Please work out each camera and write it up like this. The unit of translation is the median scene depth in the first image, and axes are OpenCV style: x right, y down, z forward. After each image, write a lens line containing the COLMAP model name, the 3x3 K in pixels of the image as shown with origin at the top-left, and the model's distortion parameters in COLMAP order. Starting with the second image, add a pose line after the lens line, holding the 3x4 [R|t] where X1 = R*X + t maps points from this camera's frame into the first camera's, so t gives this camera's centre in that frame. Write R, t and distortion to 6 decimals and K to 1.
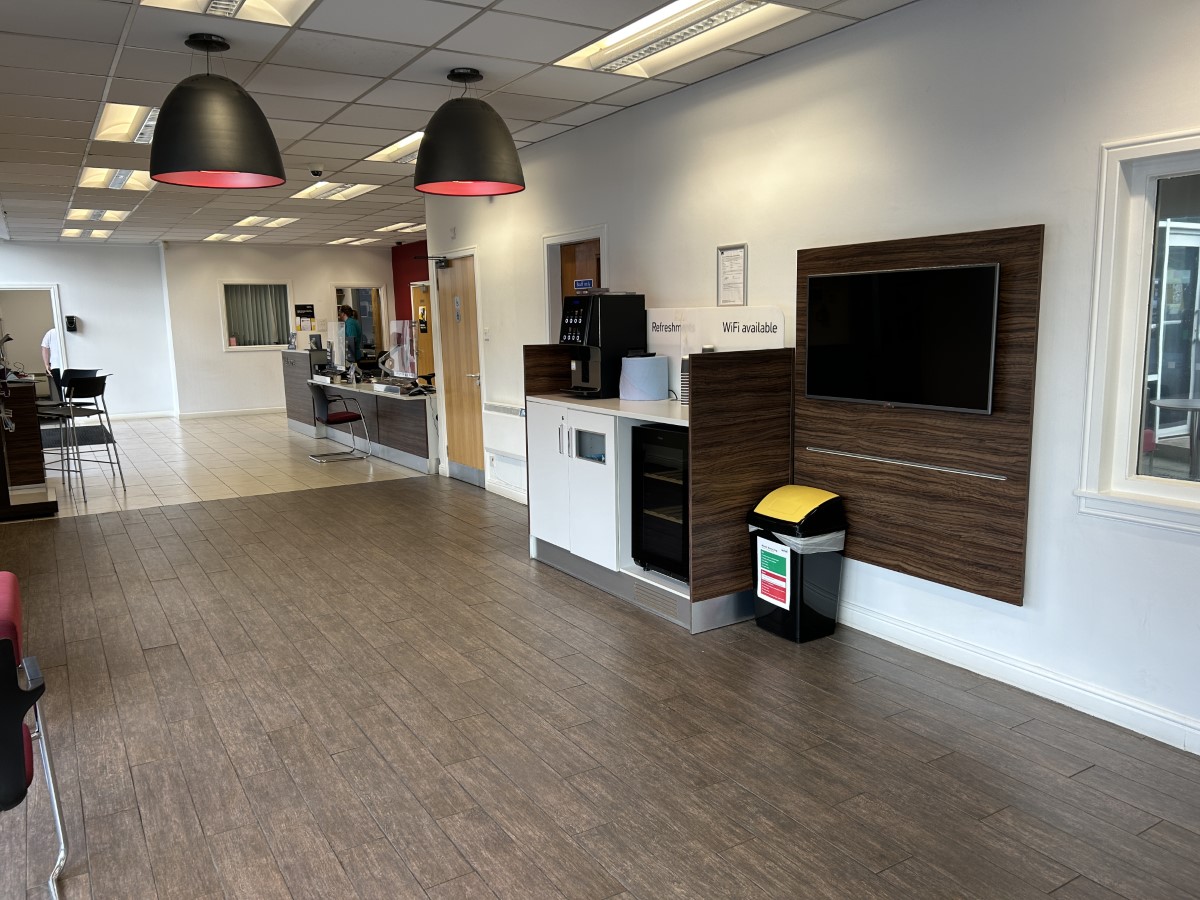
lens RADIAL K [[905.0, 0, 610.0], [0, 905.0, 456.7], [0, 0, 1]] dist [0.049033, -0.054927]
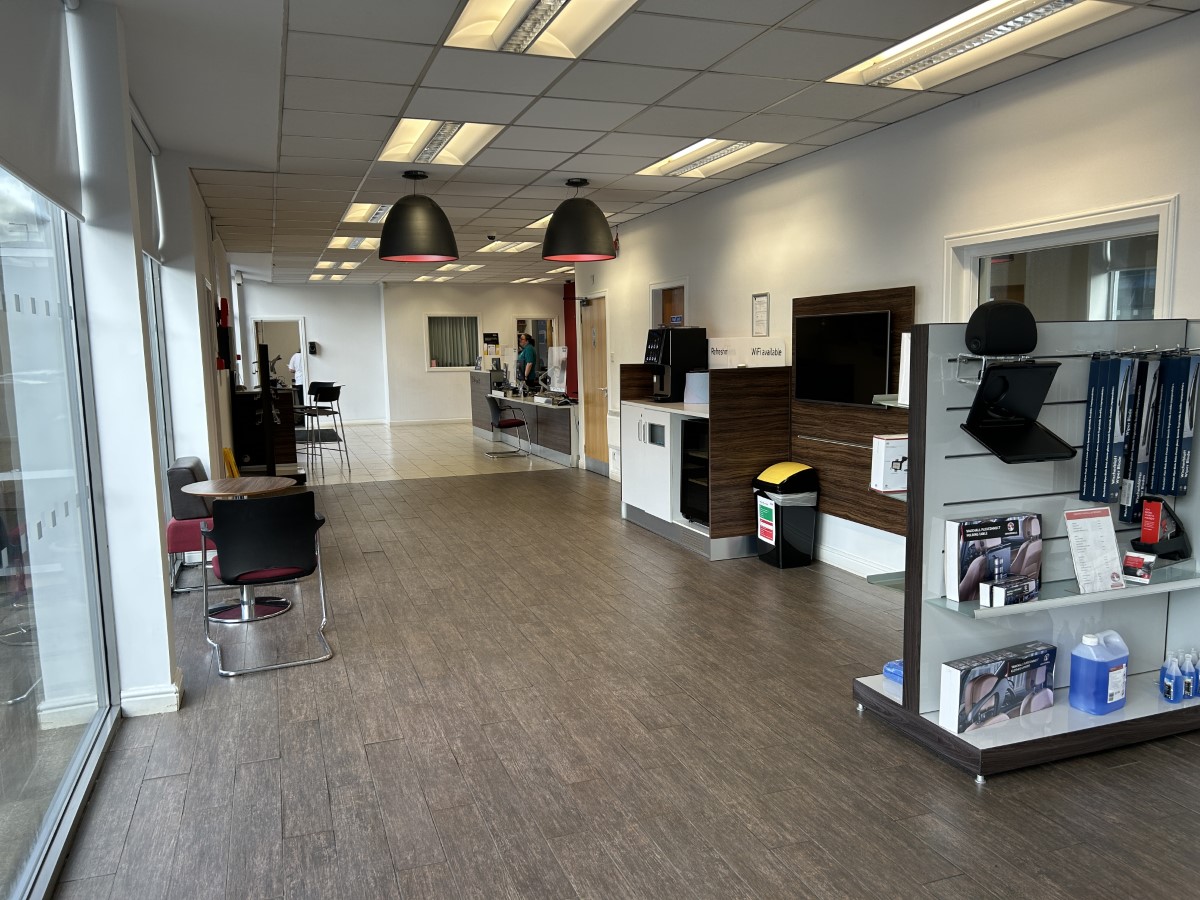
lens RADIAL K [[905.0, 0, 623.6], [0, 905.0, 457.1], [0, 0, 1]] dist [0.049033, -0.054927]
pose [[0.981944, 0.027070, -0.187226, 0.222529], [-0.032351, 0.999159, -0.025208, 0.070560], [0.186386, 0.030810, 0.981993, -0.466384]]
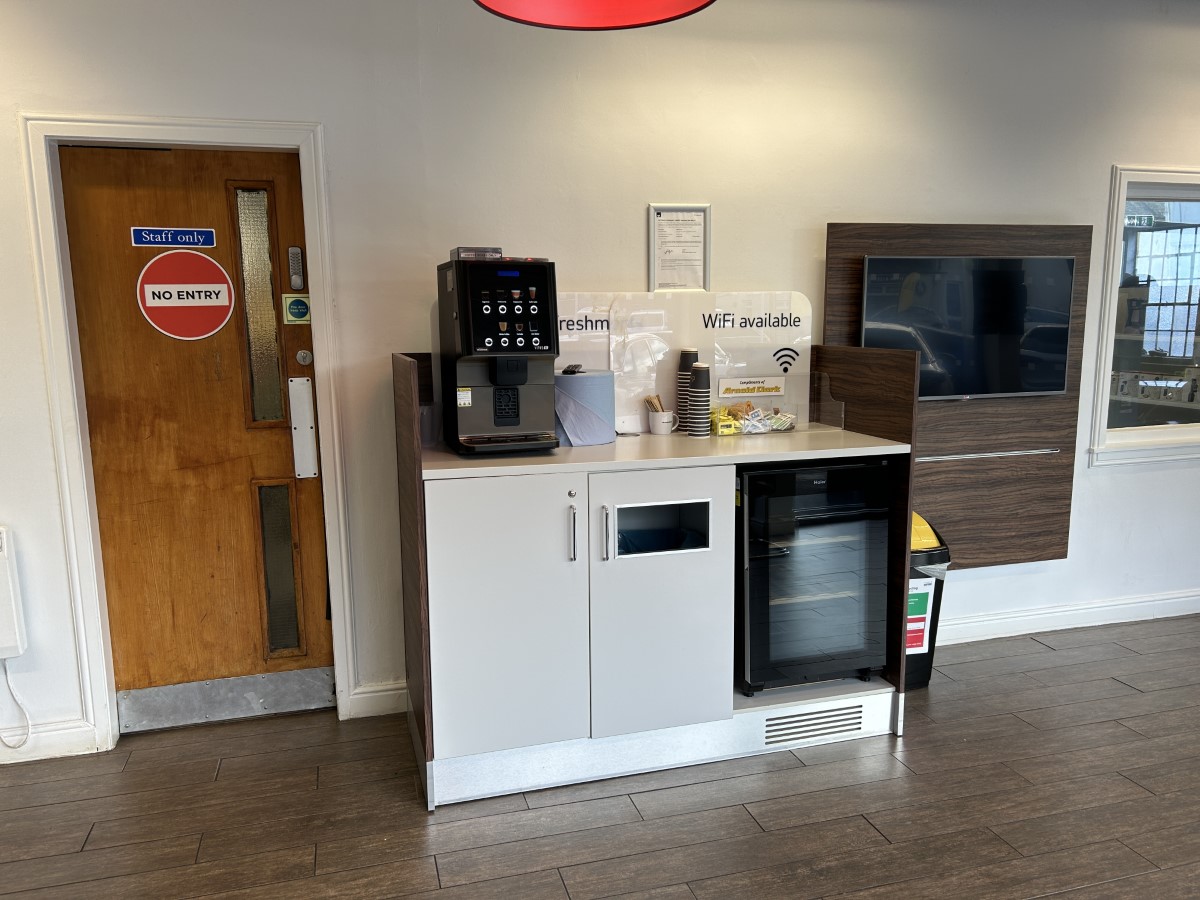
lens RADIAL K [[905.0, 0, 600.4], [0, 905.0, 462.4], [0, 0, 1]] dist [0.049033, -0.054927]
pose [[0.280689, -0.137420, 0.949910, -0.653803], [0.156464, 0.983010, 0.095975, -0.129745], [-0.946960, 0.121688, 0.297421, 0.991968]]
